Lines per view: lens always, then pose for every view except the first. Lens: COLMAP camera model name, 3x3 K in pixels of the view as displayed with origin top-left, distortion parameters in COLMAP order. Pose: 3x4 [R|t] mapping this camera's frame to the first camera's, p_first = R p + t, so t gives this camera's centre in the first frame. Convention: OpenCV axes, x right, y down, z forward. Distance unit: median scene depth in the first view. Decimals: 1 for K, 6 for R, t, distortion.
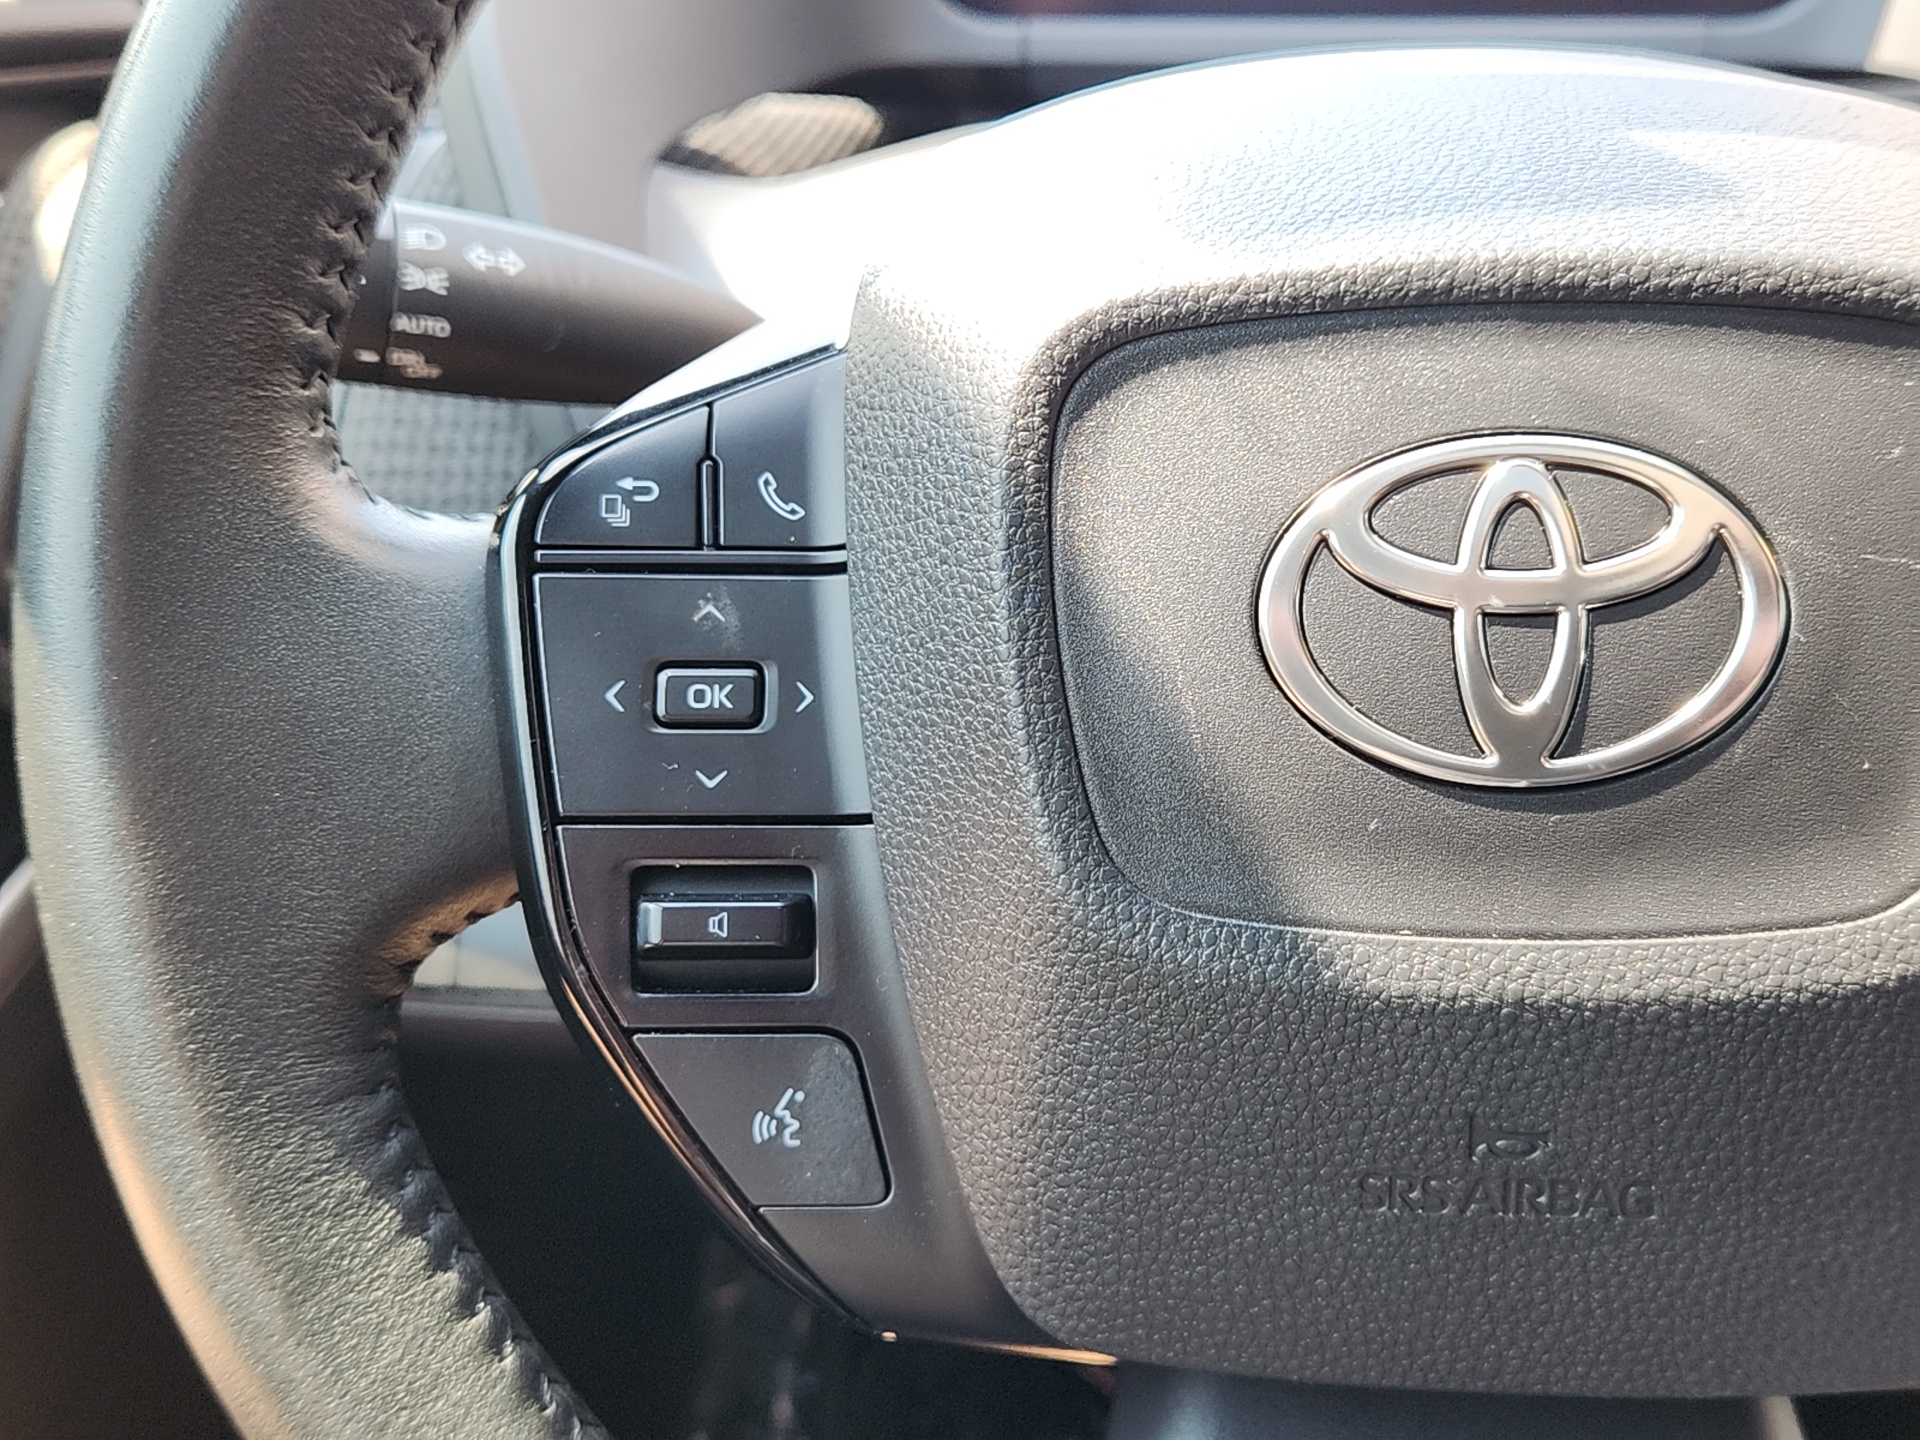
lens RADIAL K [[1990.5, 0, 1006.7], [0, 1990.5, 723.7], [0, 0, 1]] dist [0.133273, -0.197764]
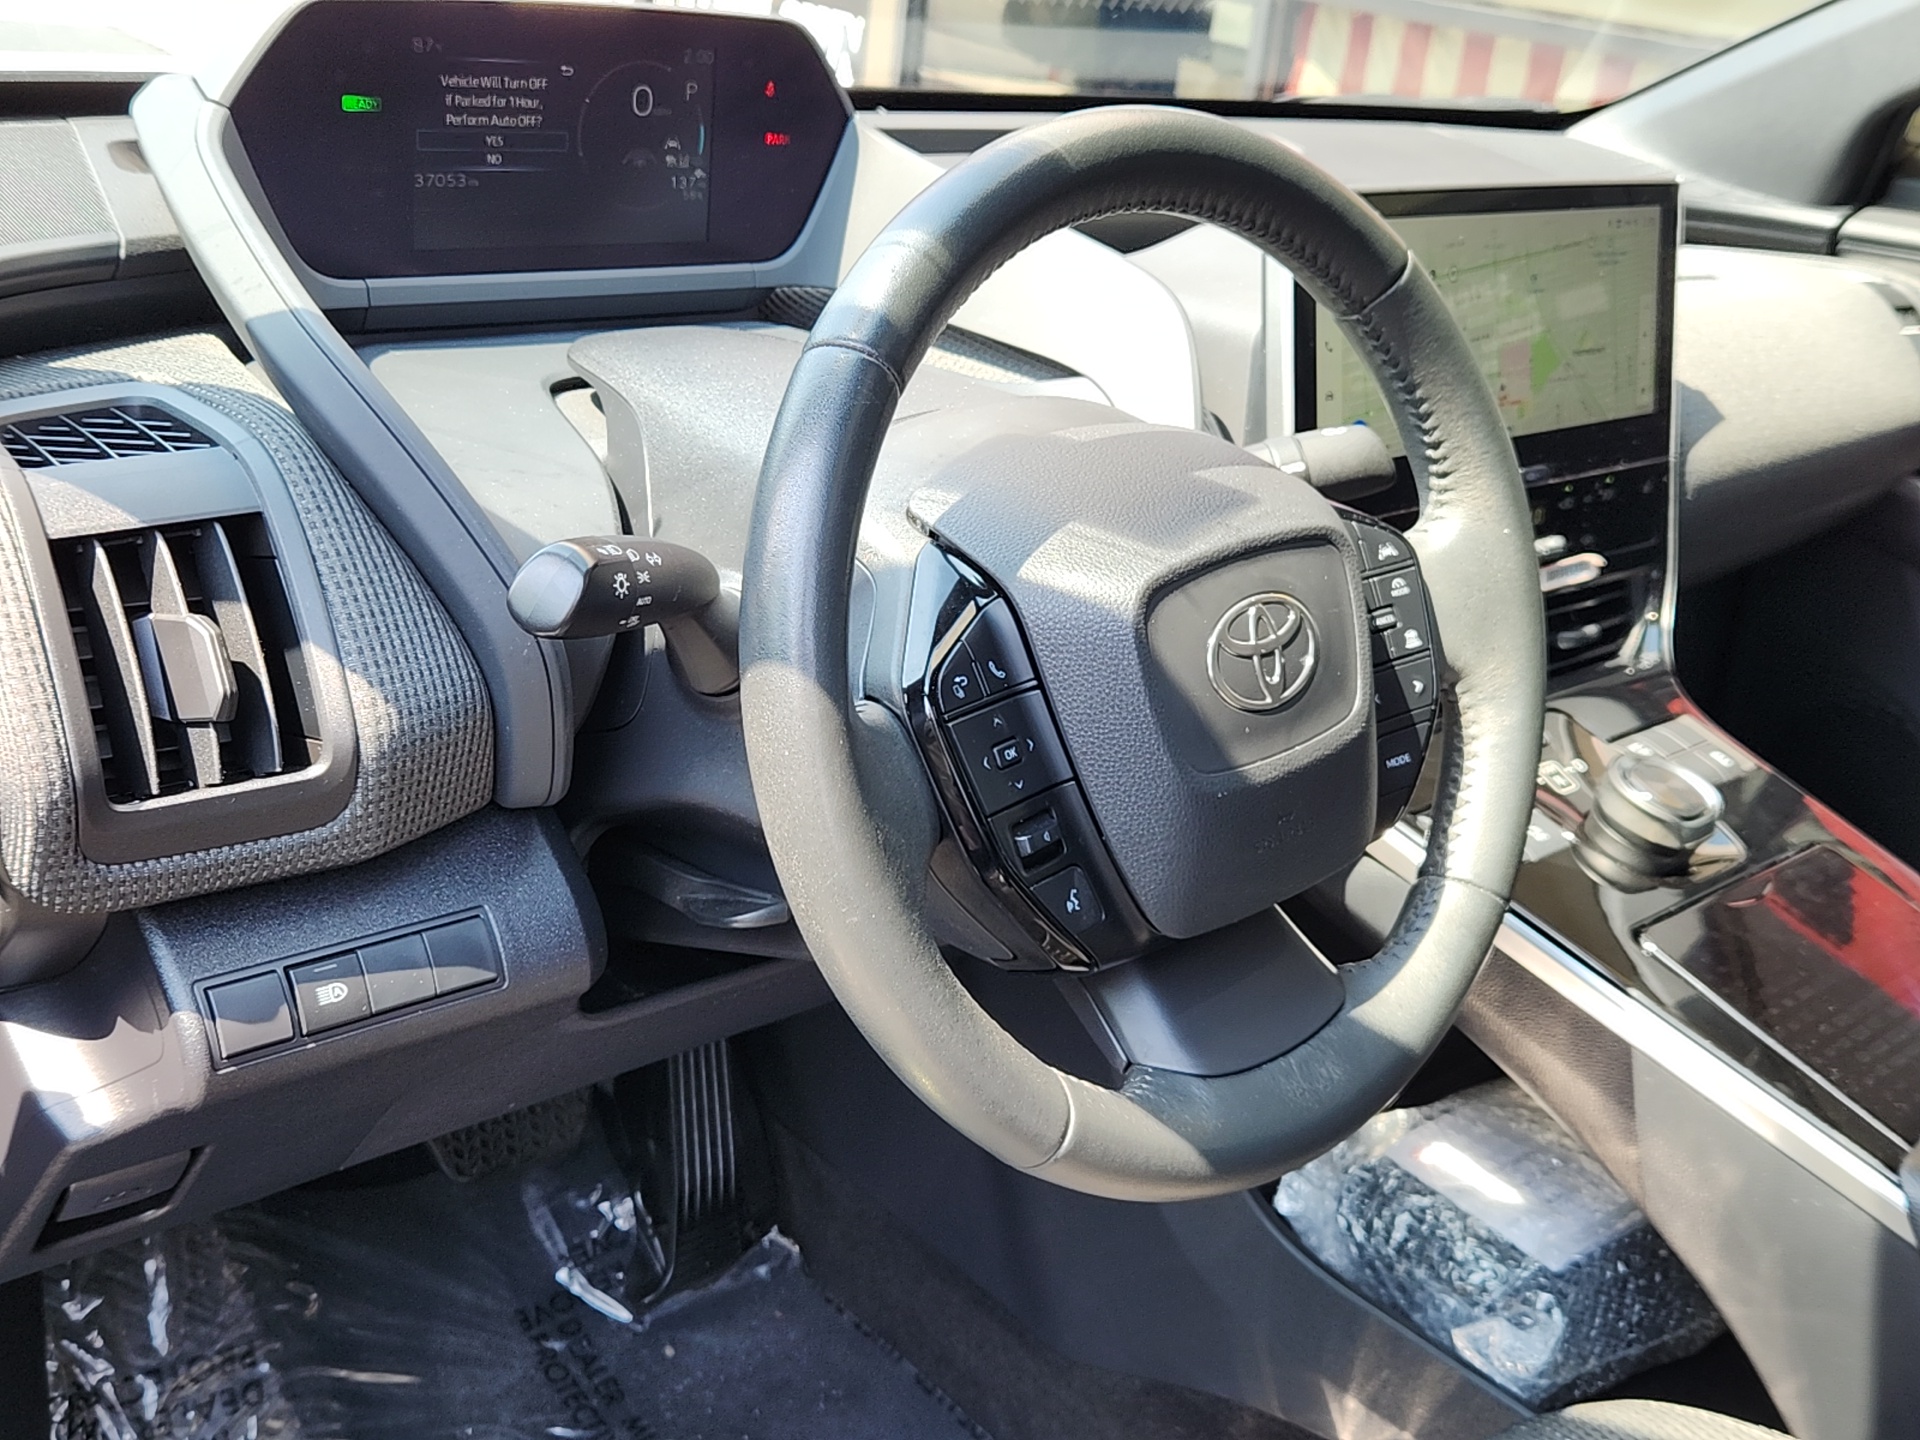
lens RADIAL K [[1990.5, 0, 1006.7], [0, 1990.5, 723.7], [0, 0, 1]] dist [0.133273, -0.197764]
pose [[0.706743, -0.257154, 0.659080, -2.069662], [0.215379, 0.965587, 0.145790, -0.479662], [-0.673889, 0.038916, 0.737807, -0.992140]]
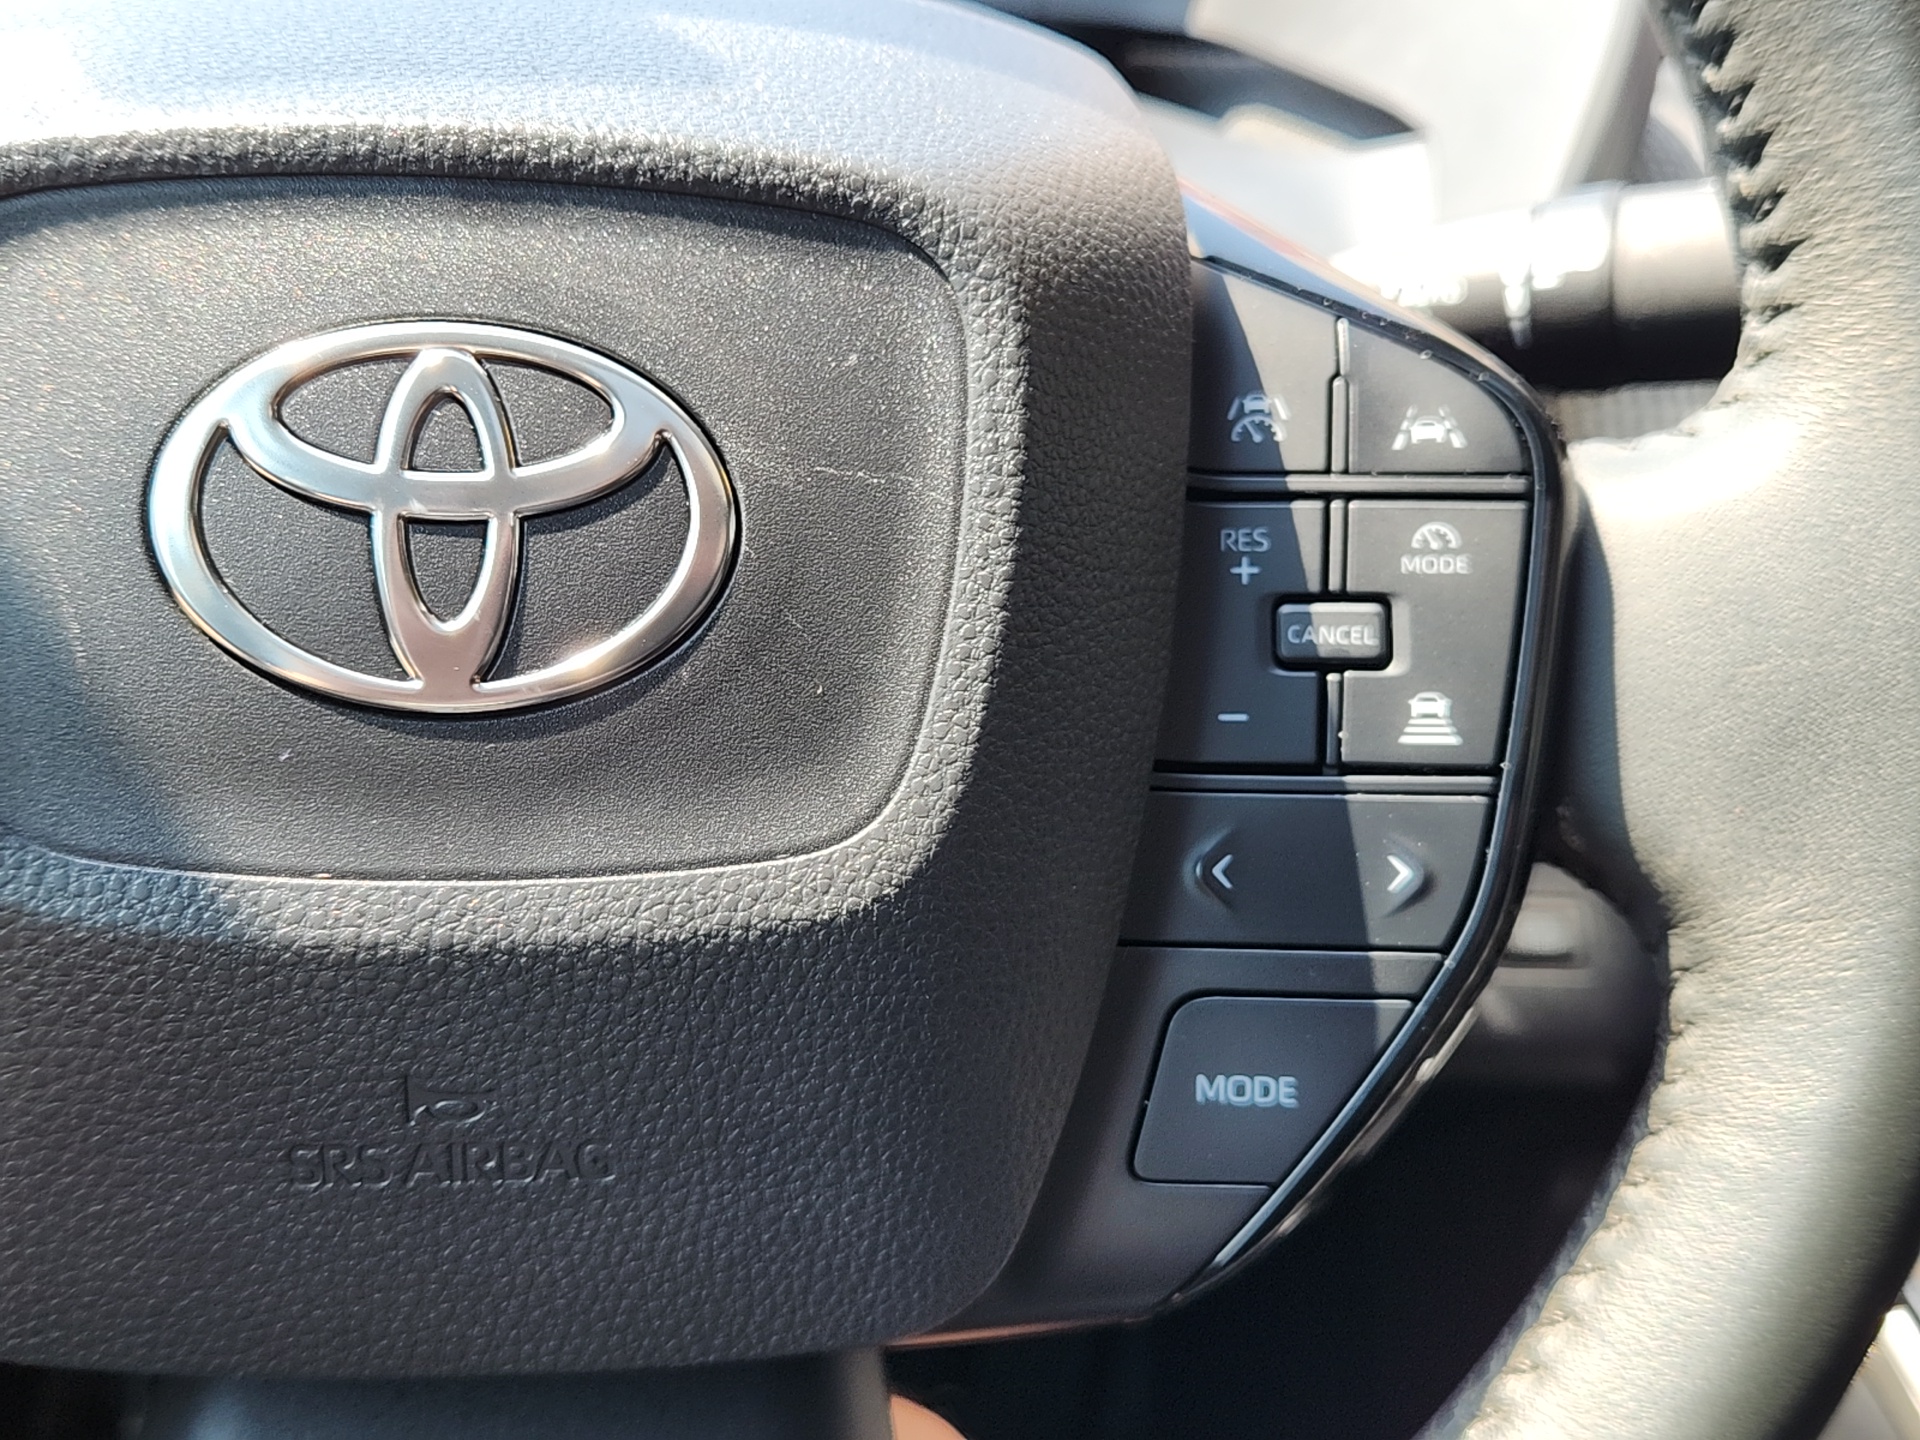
lens RADIAL K [[1990.5, 0, 1006.7], [0, 1990.5, 723.7], [0, 0, 1]] dist [0.133273, -0.197764]
pose [[0.987902, 0.001329, 0.155076, 0.360574], [-0.003506, 0.999899, 0.013766, 0.022934], [-0.155043, -0.014143, 0.987807, 0.063220]]
